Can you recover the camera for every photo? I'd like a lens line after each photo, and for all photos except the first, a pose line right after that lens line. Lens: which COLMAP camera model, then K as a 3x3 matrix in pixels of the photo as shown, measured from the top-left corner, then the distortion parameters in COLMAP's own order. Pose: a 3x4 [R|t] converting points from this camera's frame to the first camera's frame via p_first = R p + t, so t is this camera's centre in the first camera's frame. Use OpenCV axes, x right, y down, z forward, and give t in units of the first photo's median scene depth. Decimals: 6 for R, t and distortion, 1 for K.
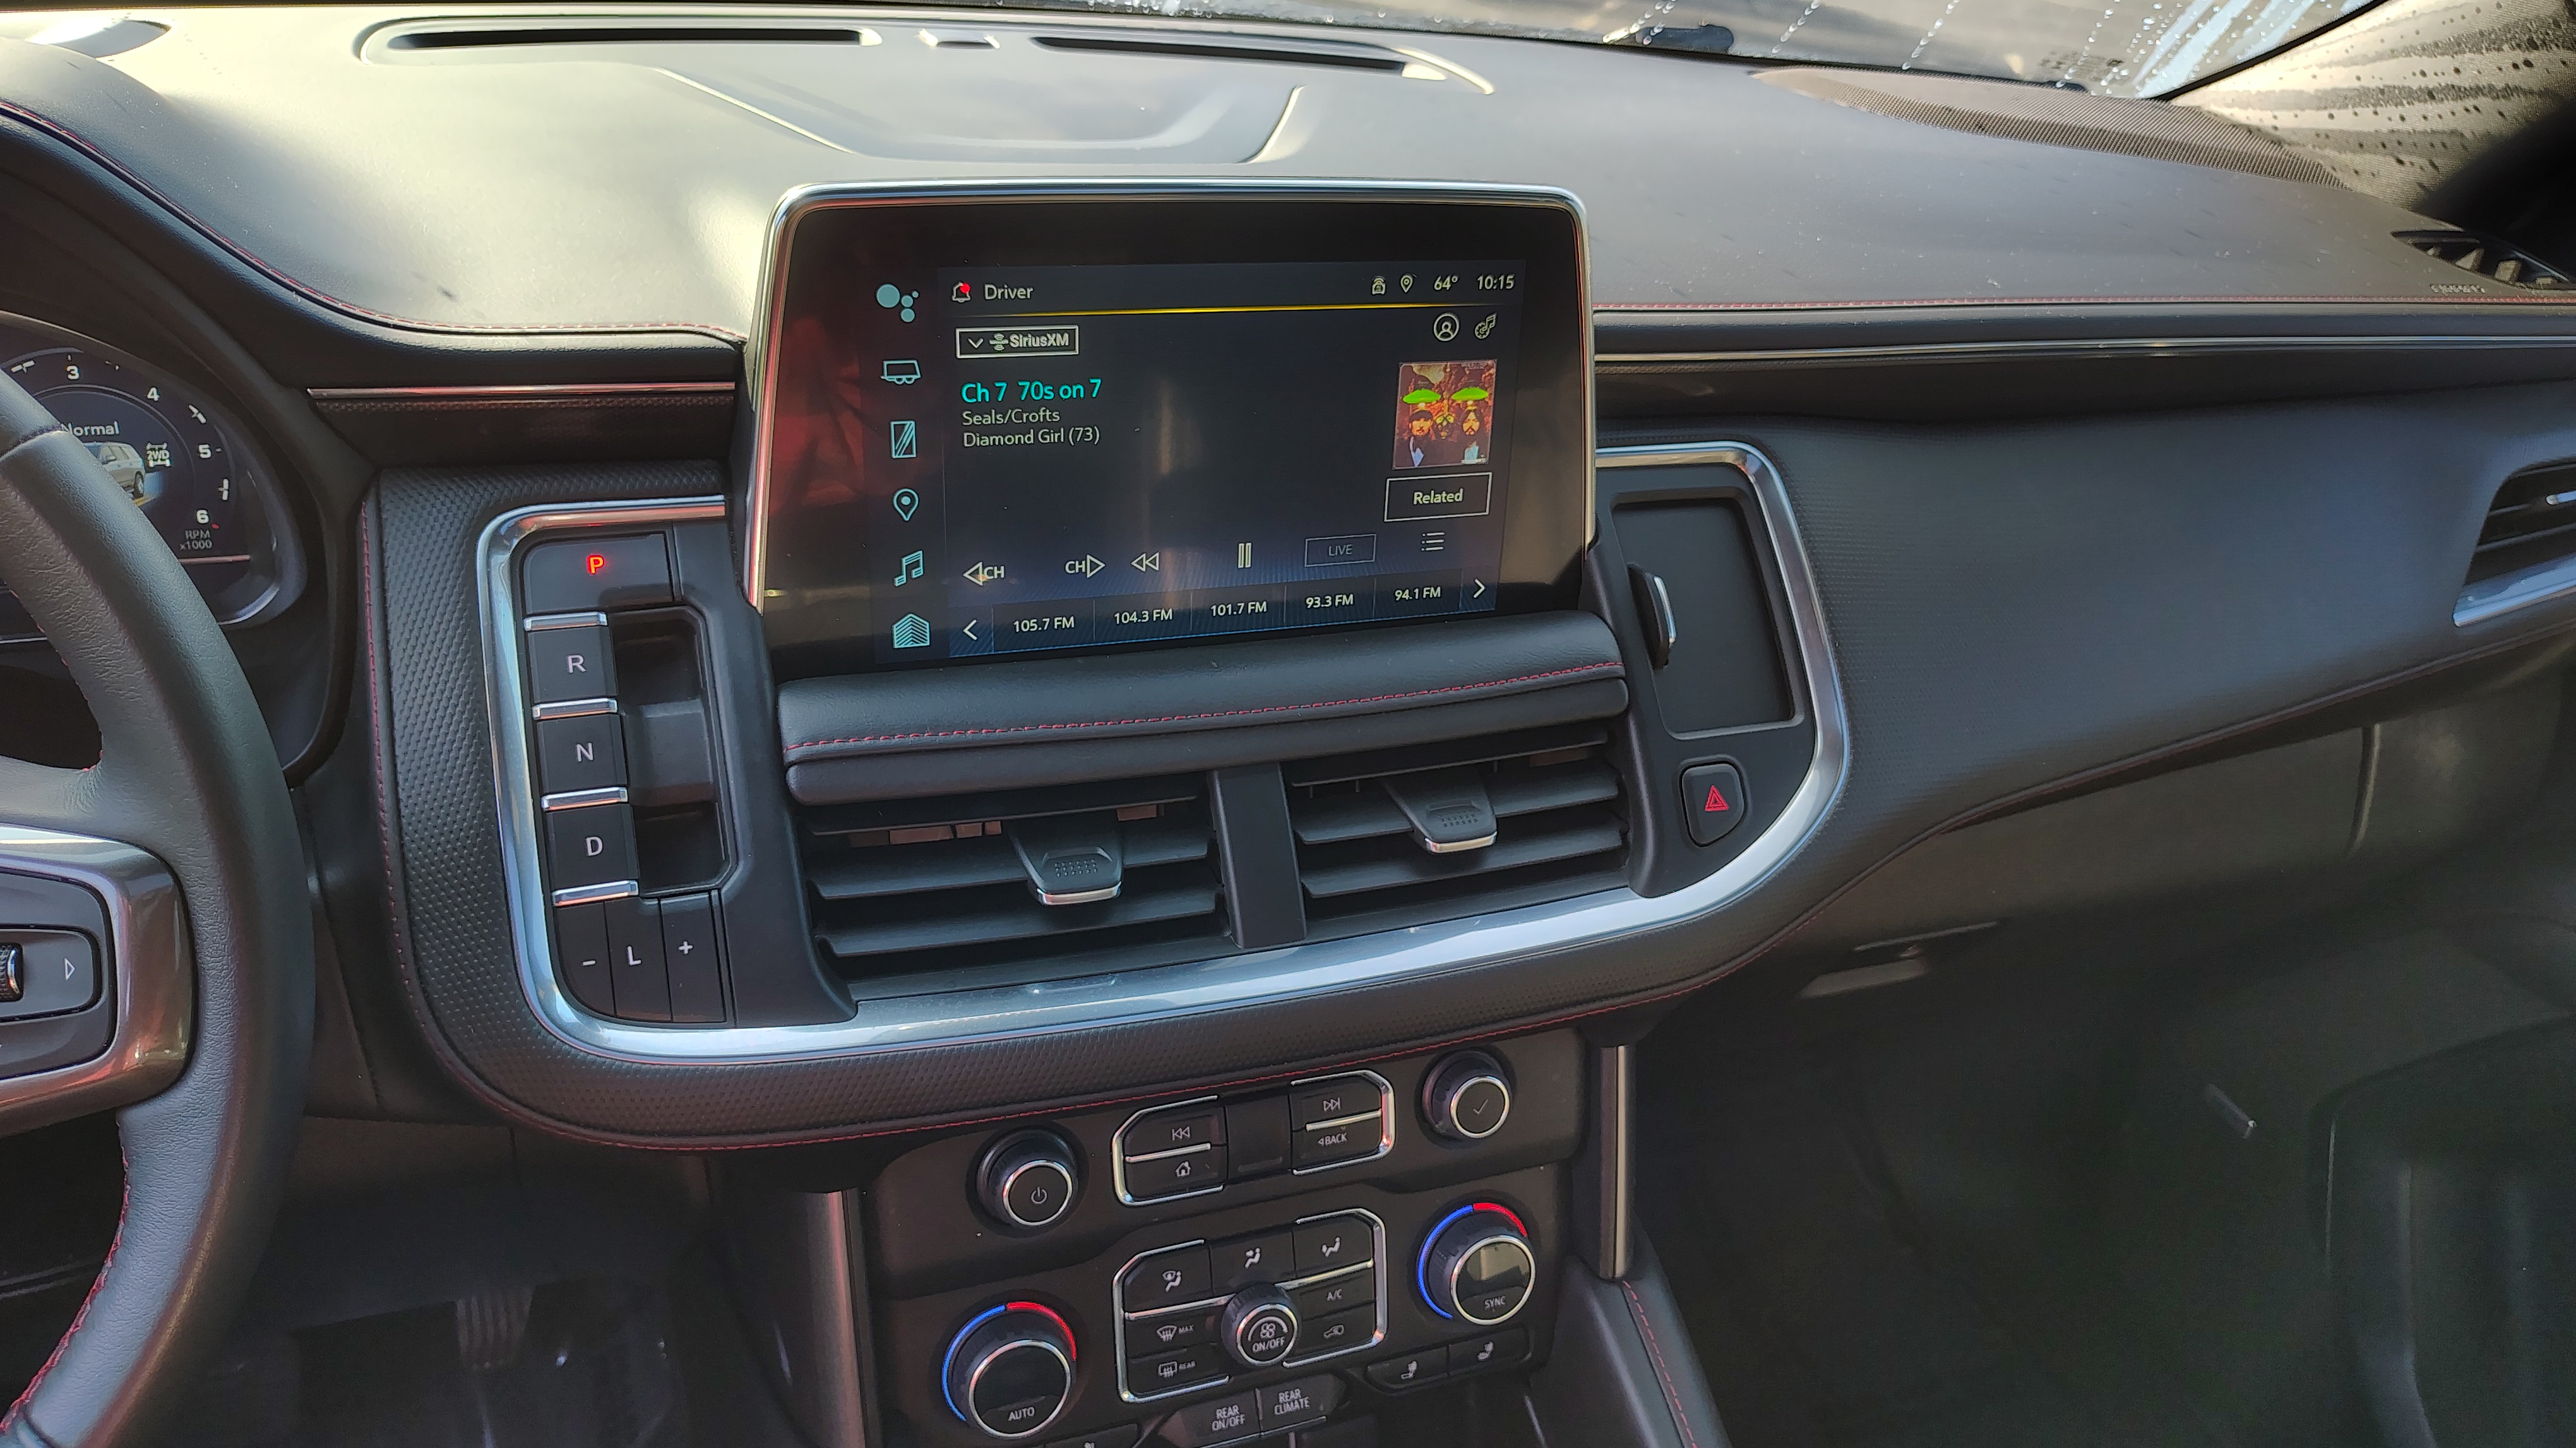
lens RADIAL K [[1831.7, 0, 1288.0], [0, 1831.7, 724.0], [0, 0, 1]] dist [0.008353, -0.002698]
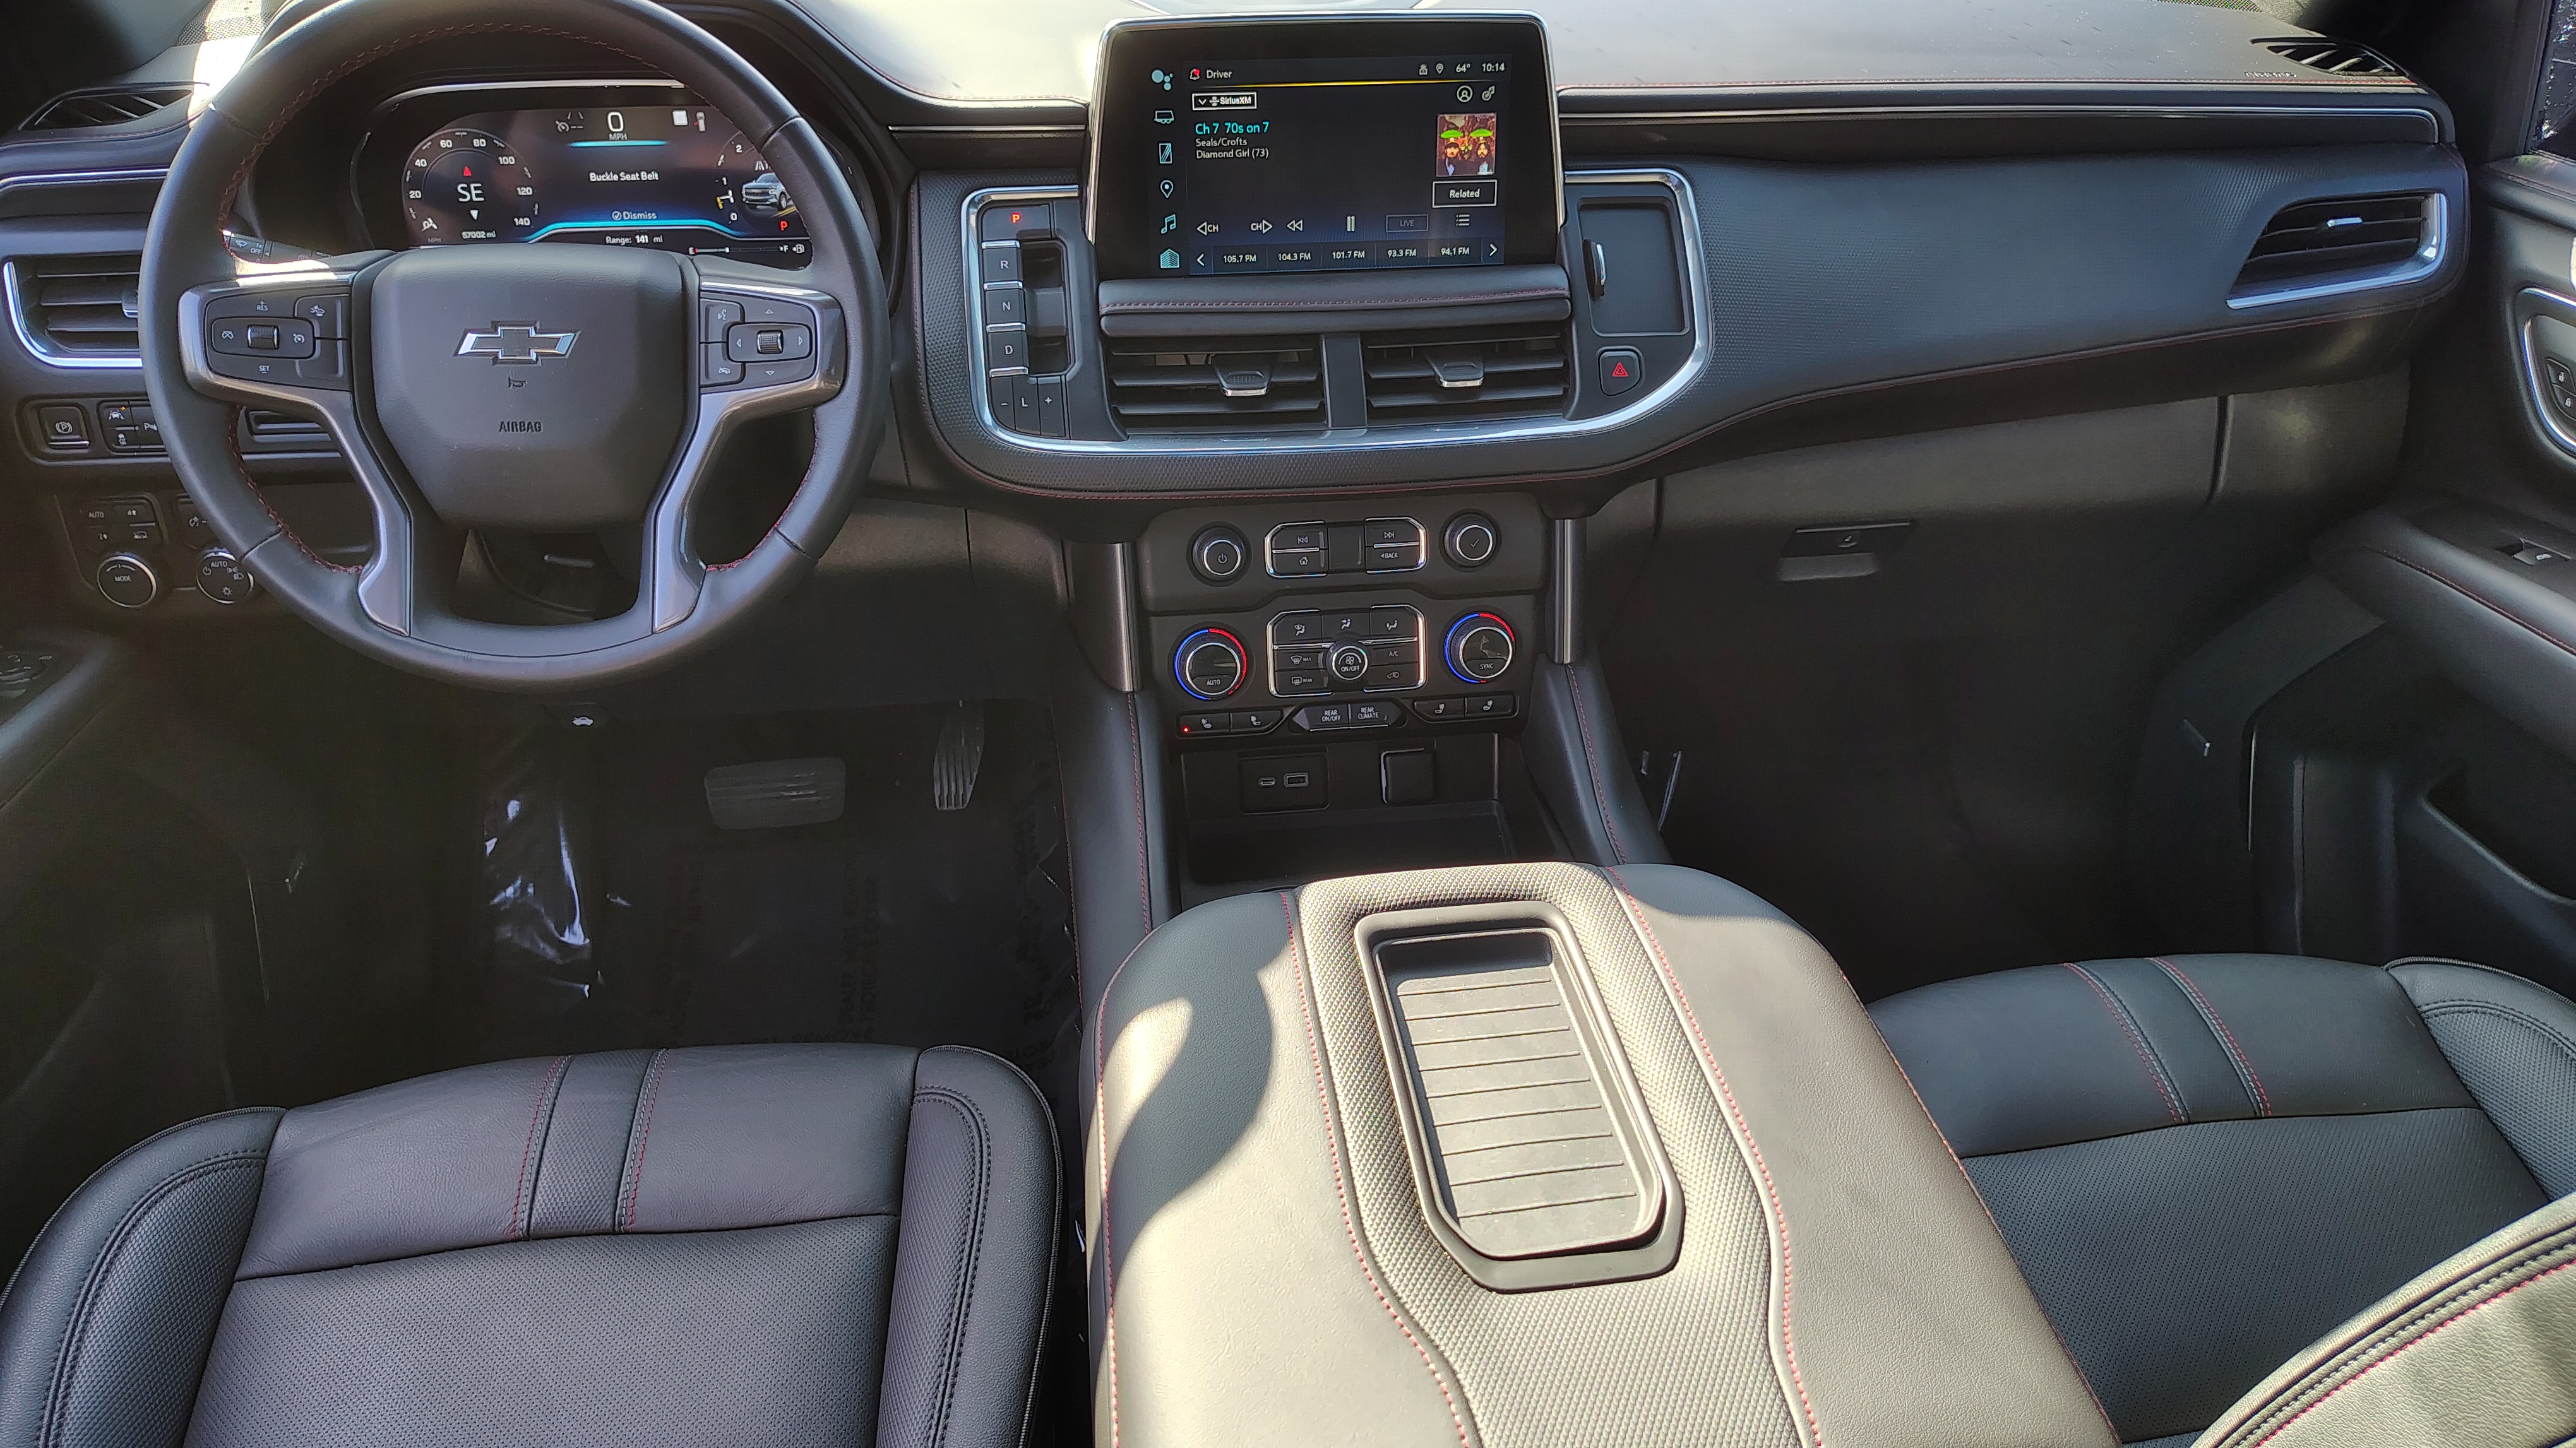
lens RADIAL K [[1885.0, 0, 1288.0], [0, 1885.0, 724.0], [0, 0, 1]] dist [0.013483, -0.003102]
pose [[0.969795, 0.052127, -0.238288, 0.385167], [-0.044591, 0.998323, 0.036911, 0.335049], [0.239812, -0.025170, 0.970493, -0.843750]]
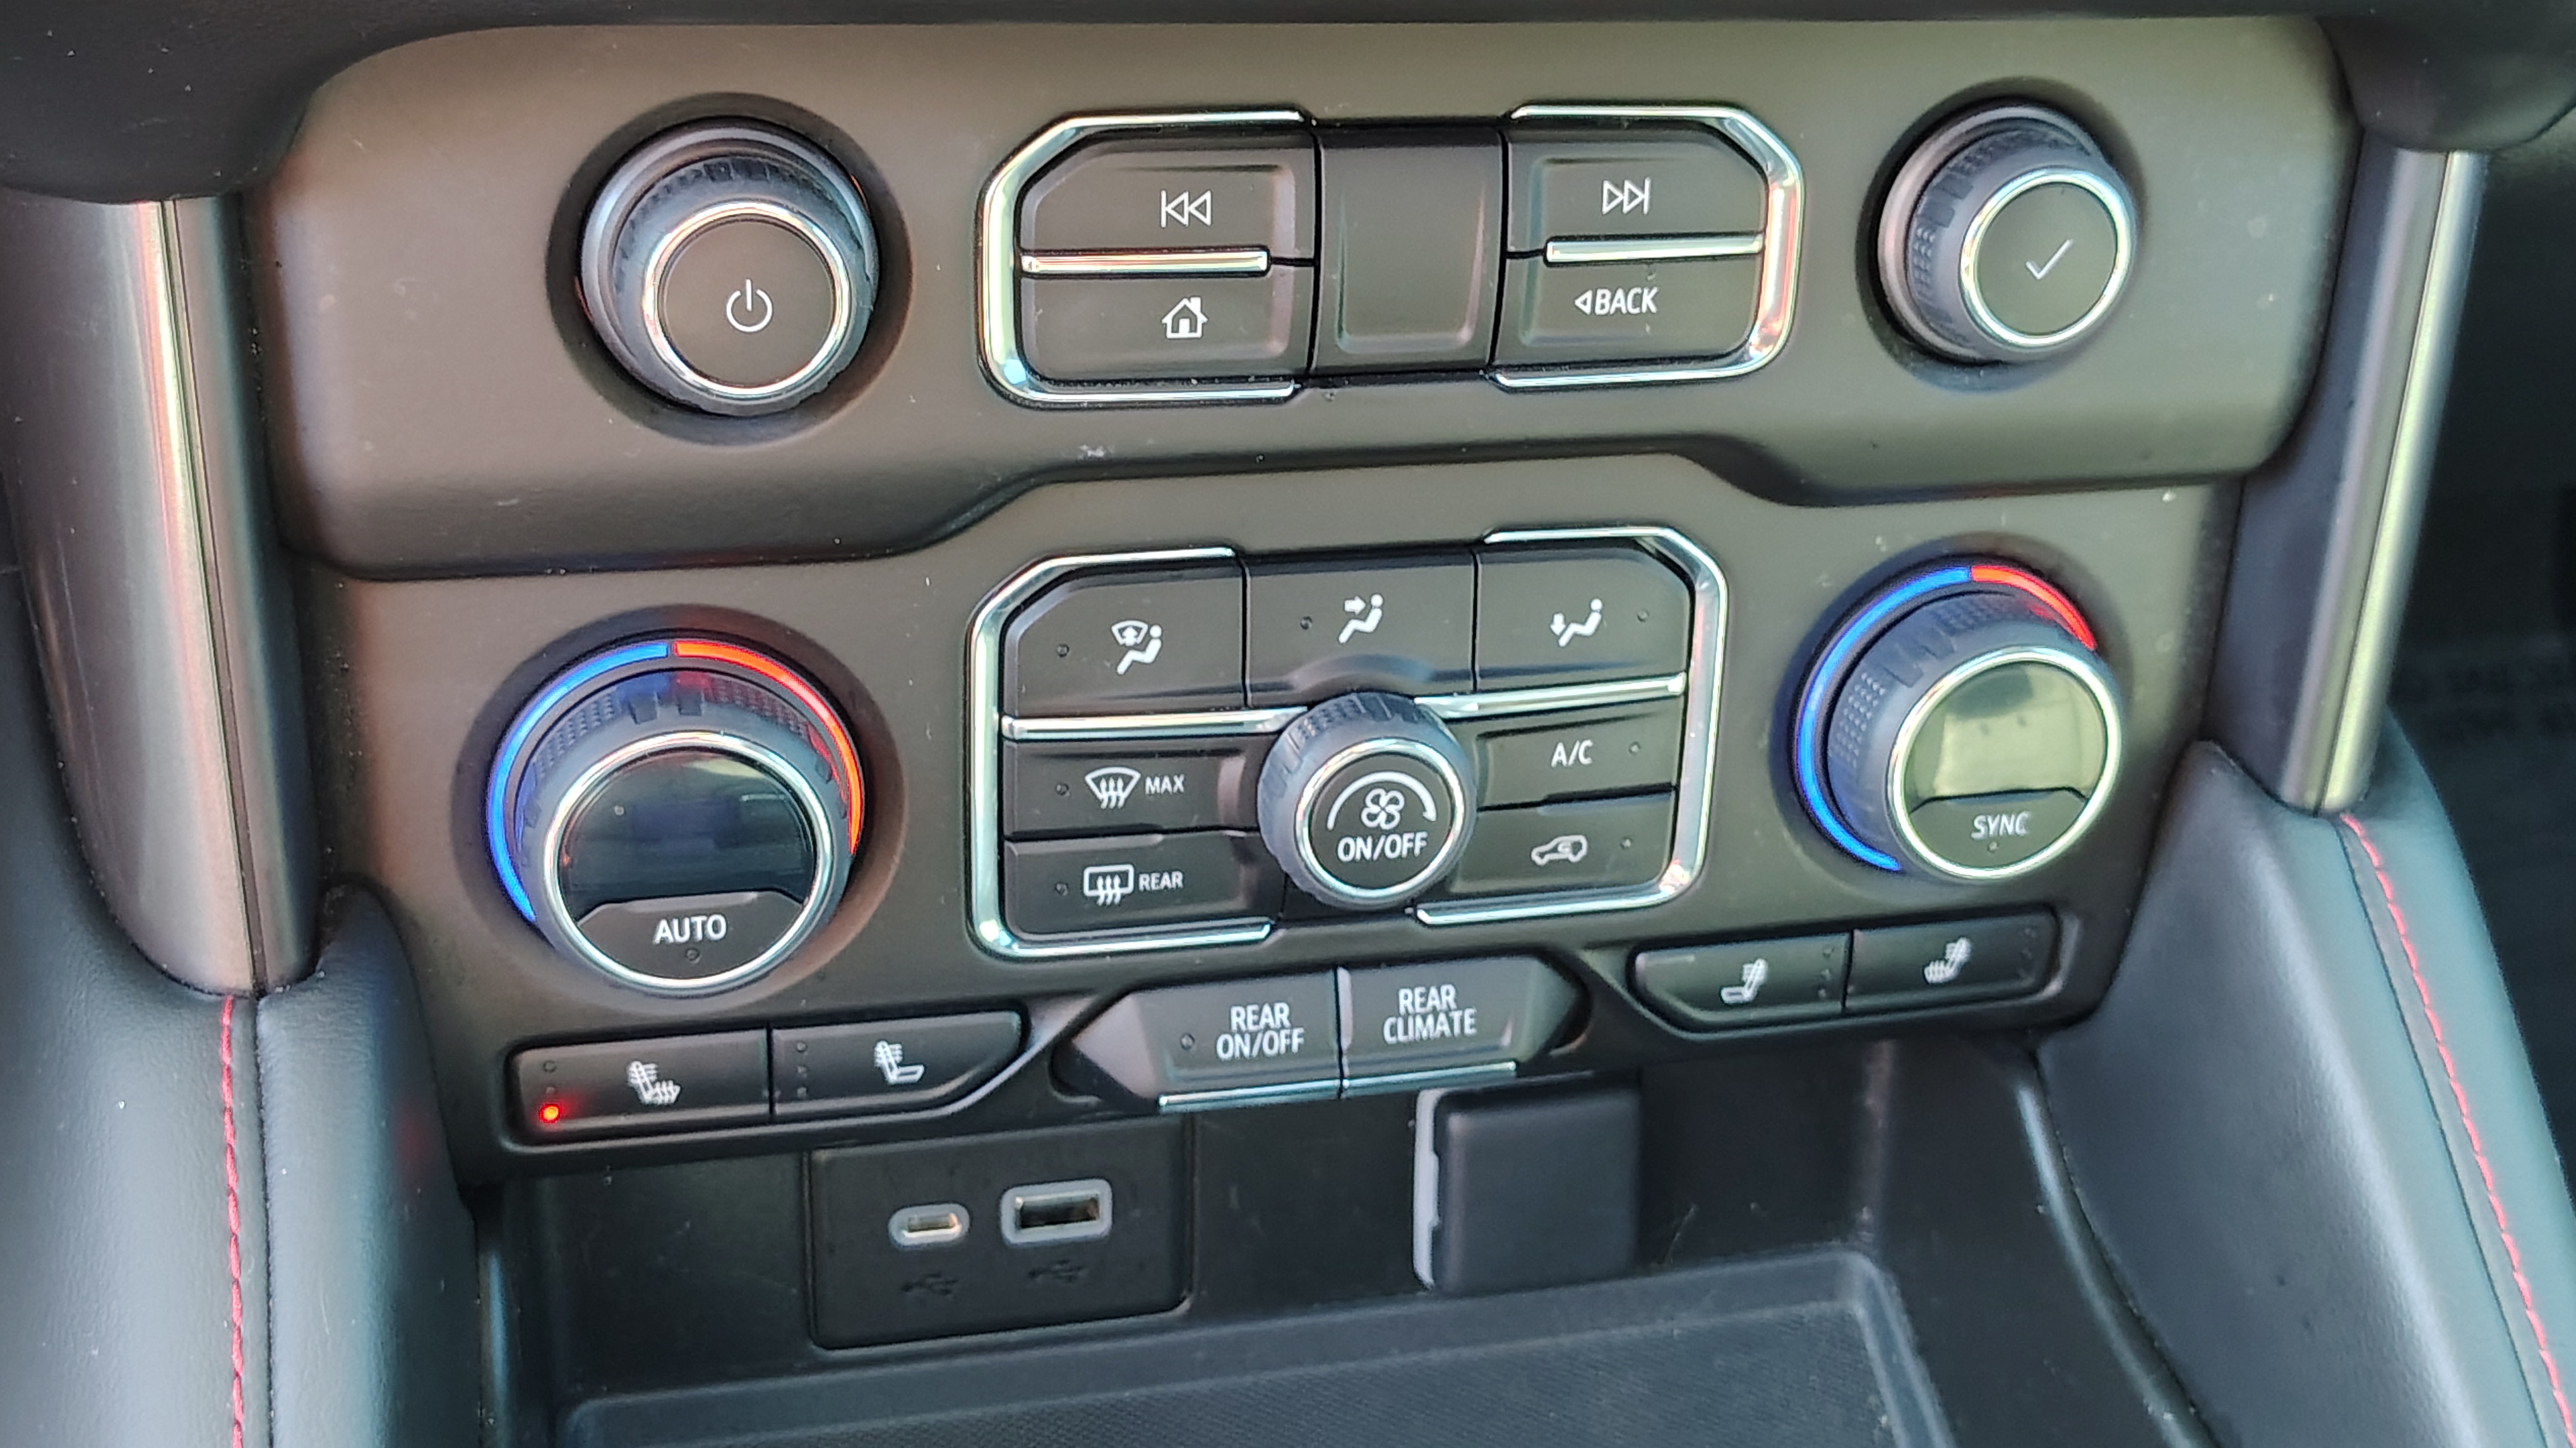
lens RADIAL K [[2986.2, 0, 1288.0], [0, 2986.2, 724.0], [0, 0, 1]] dist [0.007665, -0.012138]
pose [[0.991771, 0.104976, -0.073284, 0.012552], [-0.089393, 0.977592, 0.190585, 0.206241], [0.091649, -0.182466, 0.978931, 0.422792]]
